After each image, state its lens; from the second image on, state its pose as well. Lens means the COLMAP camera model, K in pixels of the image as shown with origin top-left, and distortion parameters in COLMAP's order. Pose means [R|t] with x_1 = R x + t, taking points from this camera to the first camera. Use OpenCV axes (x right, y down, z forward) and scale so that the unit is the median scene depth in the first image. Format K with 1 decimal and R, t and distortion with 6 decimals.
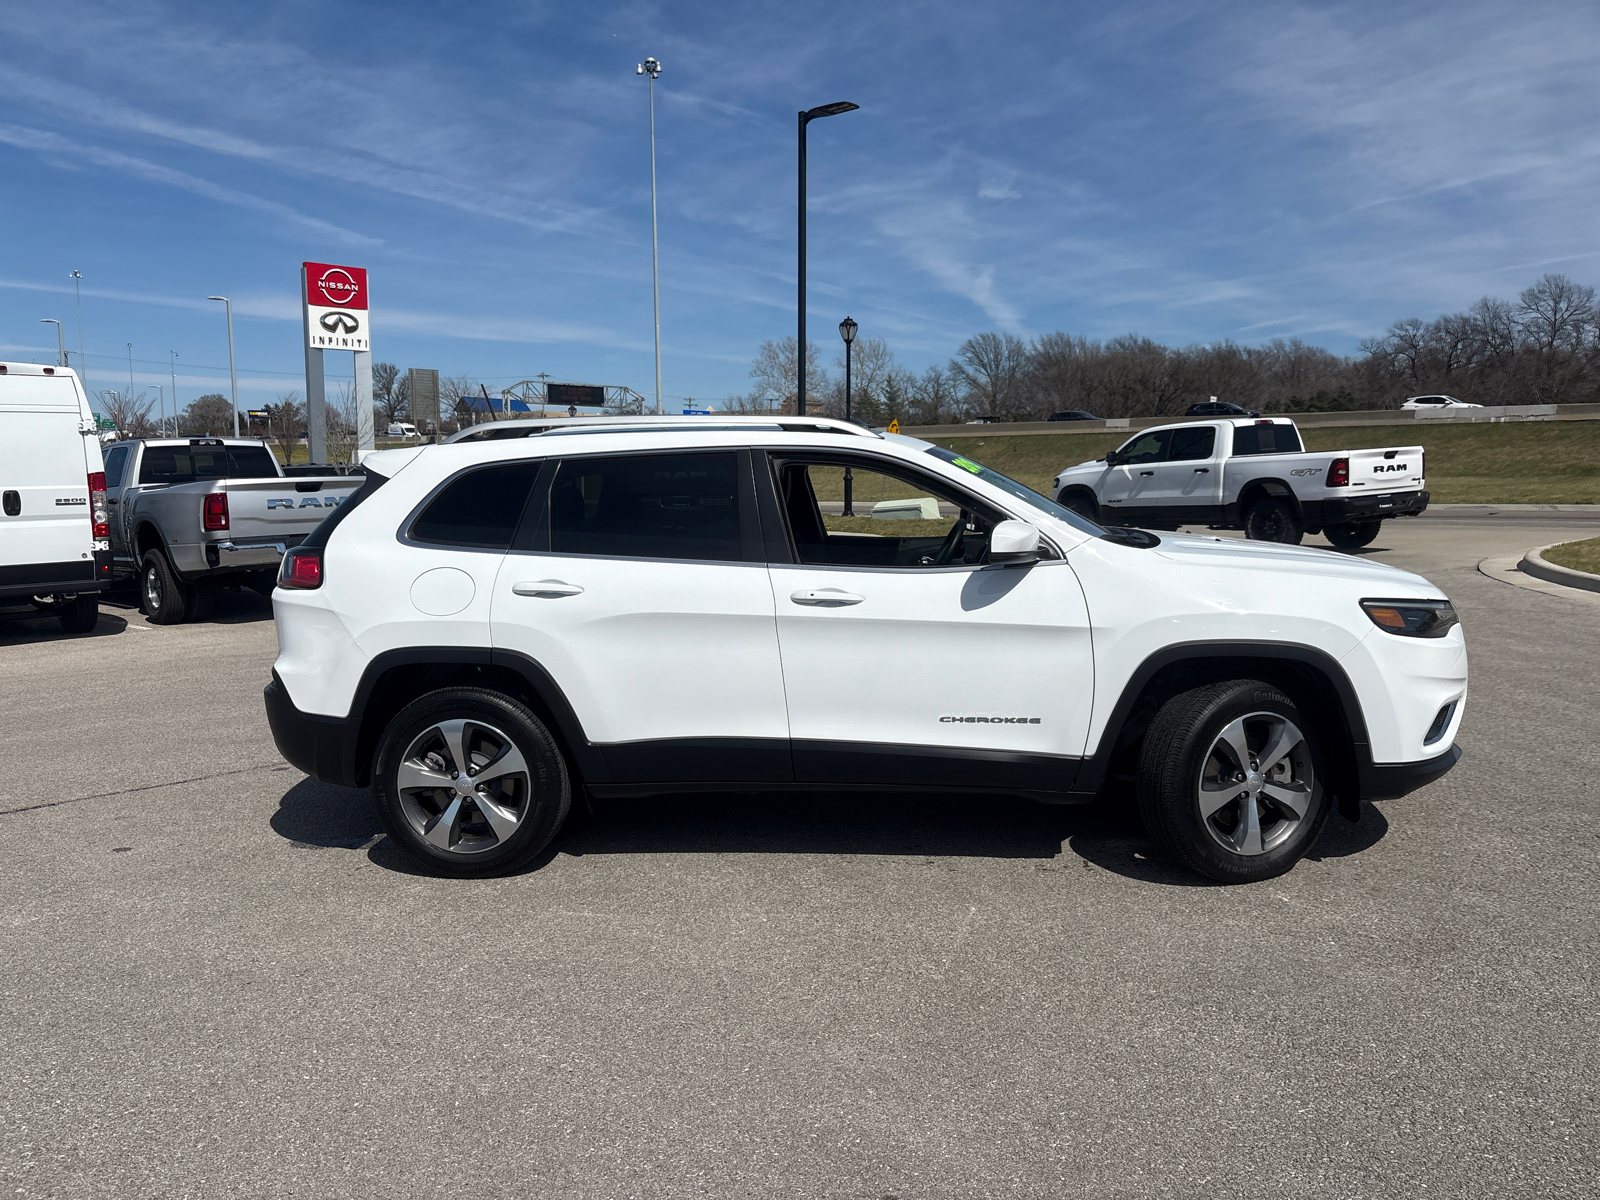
lens RADIAL K [[1223.7, 0, 777.3], [0, 1223.7, 604.1], [0, 0, 1]] dist [0.027691, -0.030726]
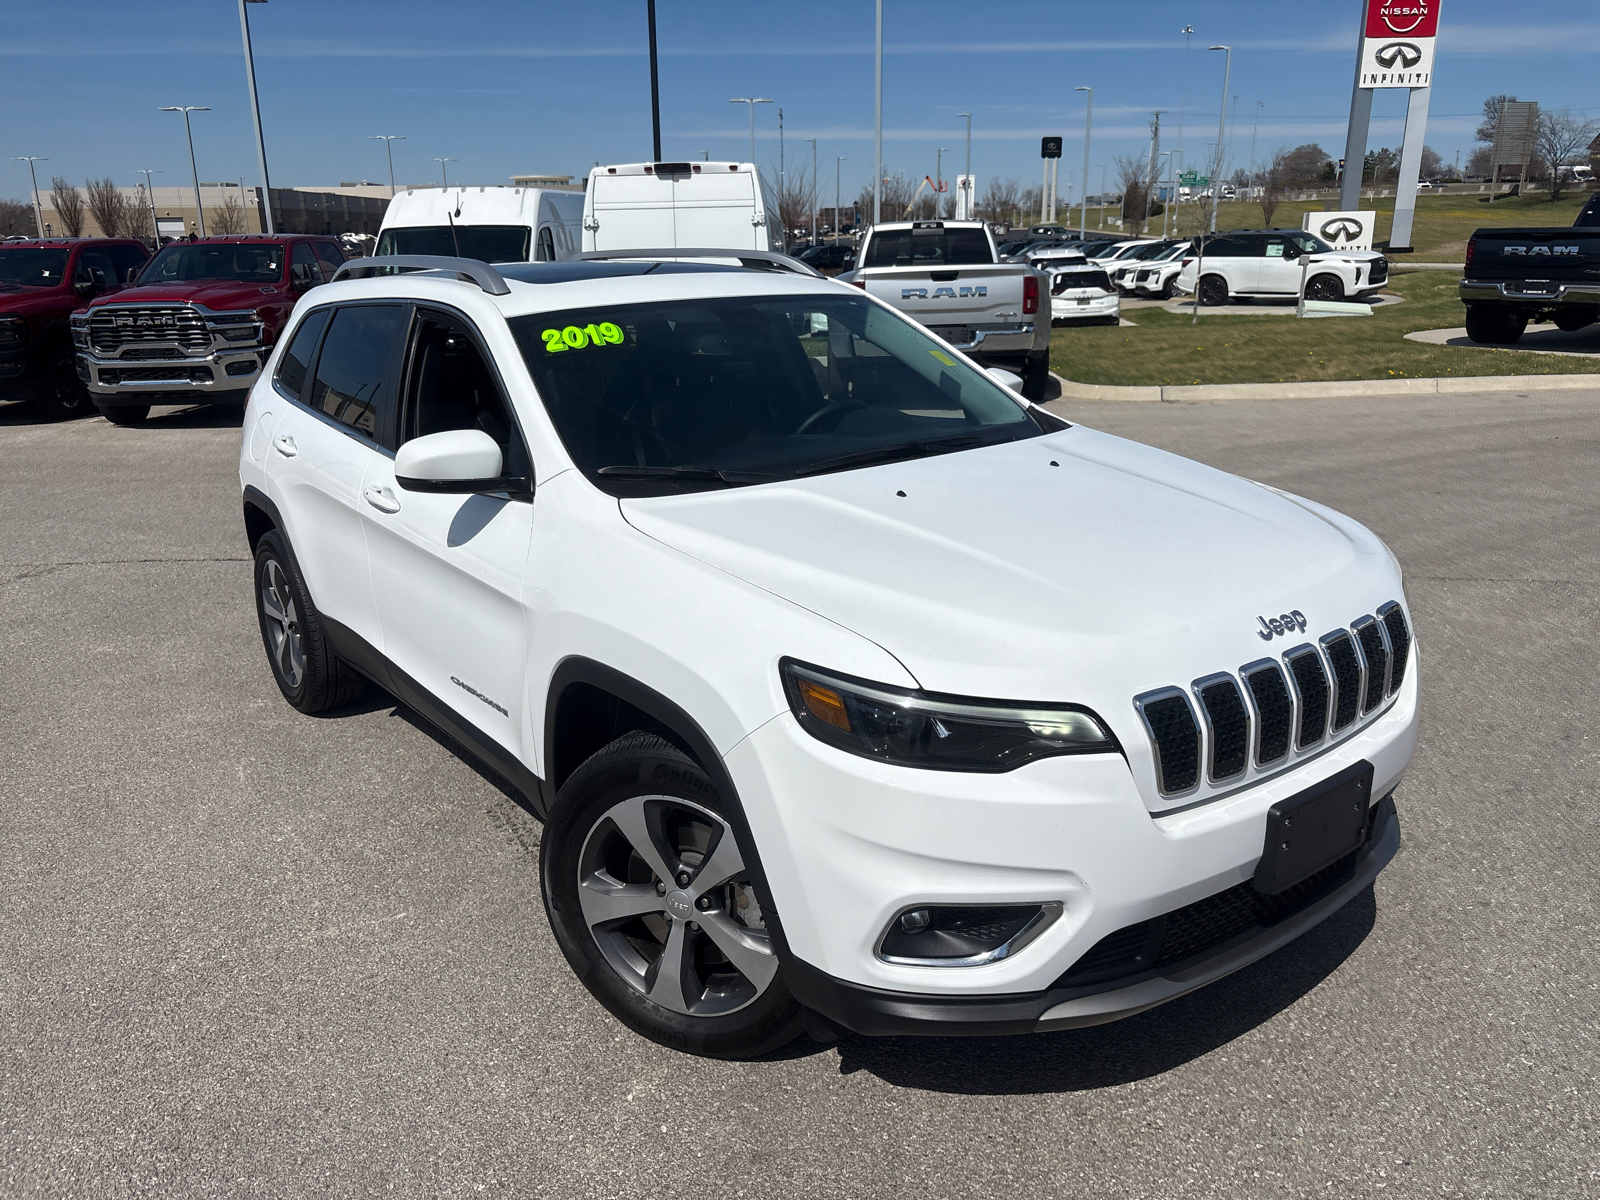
lens RADIAL K [[1223.7, 0, 777.3], [0, 1223.7, 604.1], [0, 0, 1]] dist [0.027691, -0.030726]
pose [[0.686969, 0.203865, -0.697505, 0.261830], [-0.068265, 0.973702, 0.217357, -0.043306], [0.723473, -0.101702, 0.682820, 0.203923]]
